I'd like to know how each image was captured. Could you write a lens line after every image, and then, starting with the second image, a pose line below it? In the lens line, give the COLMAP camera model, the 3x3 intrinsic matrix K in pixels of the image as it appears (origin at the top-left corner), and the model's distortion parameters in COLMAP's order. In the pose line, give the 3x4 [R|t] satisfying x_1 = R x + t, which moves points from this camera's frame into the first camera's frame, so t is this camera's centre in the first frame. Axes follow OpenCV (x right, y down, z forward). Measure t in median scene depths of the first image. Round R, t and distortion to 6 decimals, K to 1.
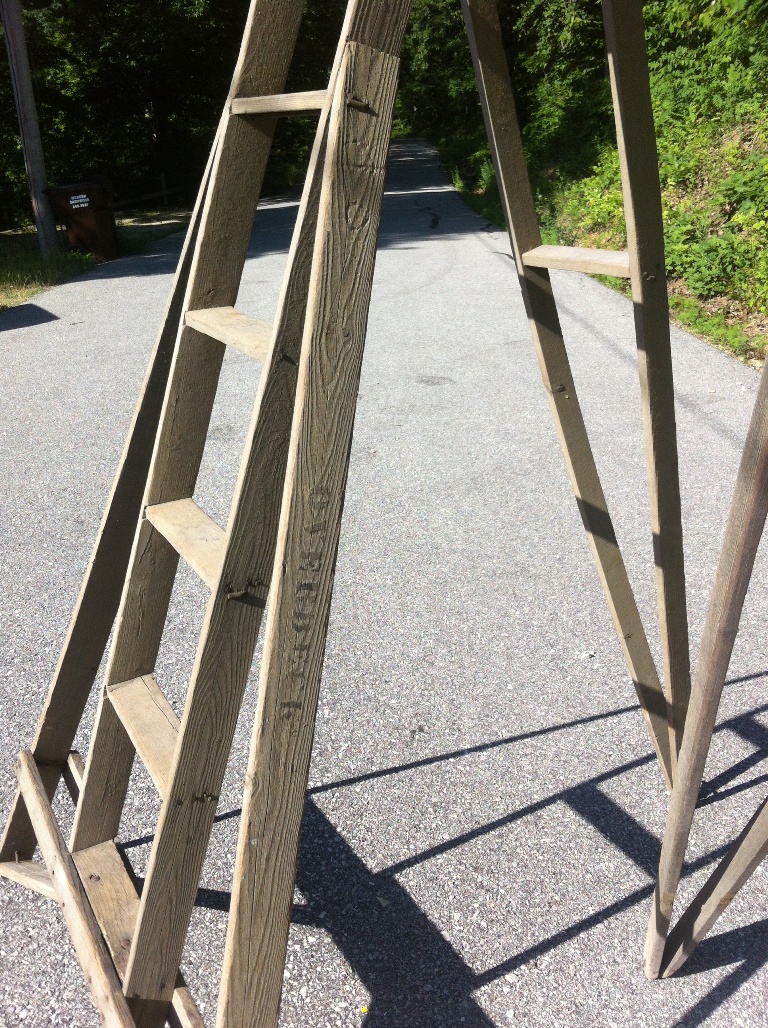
lens RADIAL K [[1033.4, 0, 384.0], [0, 1033.4, 514.0], [0, 0, 1]] dist [0.074040, -0.273526]
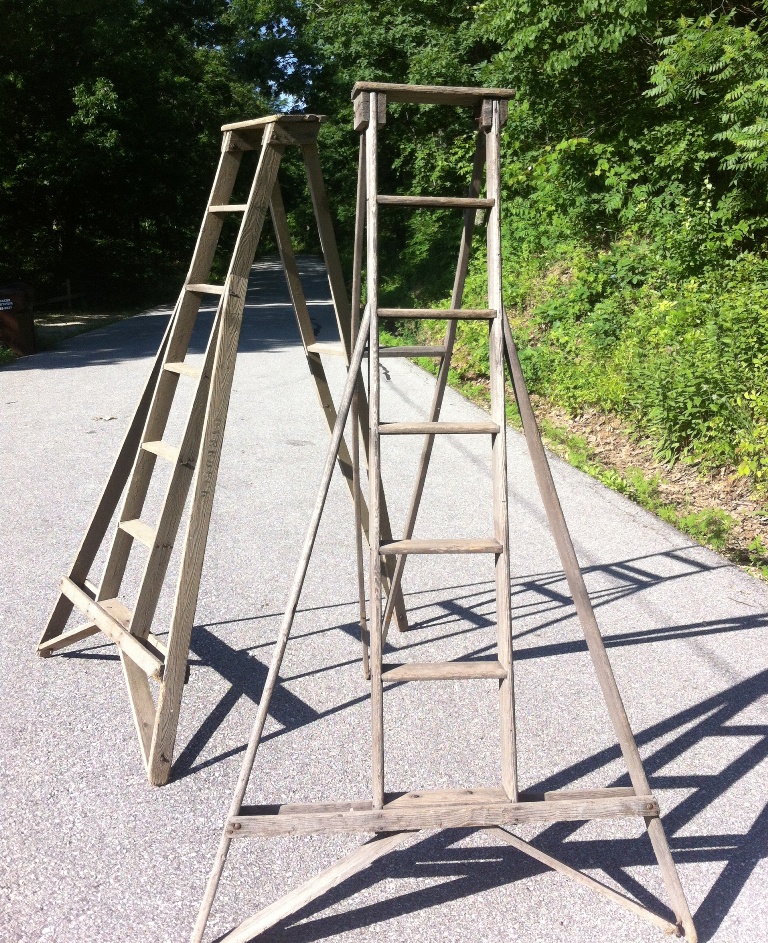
lens RADIAL K [[1030.3, 0, 385.5], [0, 1030.3, 423.3], [0, 0, 1]] dist [0.091102, -0.007622]
pose [[0.994252, 0.018146, 0.105520, 0.021476], [0.001573, 0.982952, -0.183855, 0.109493], [-0.107057, 0.182964, 0.977273, -0.396751]]
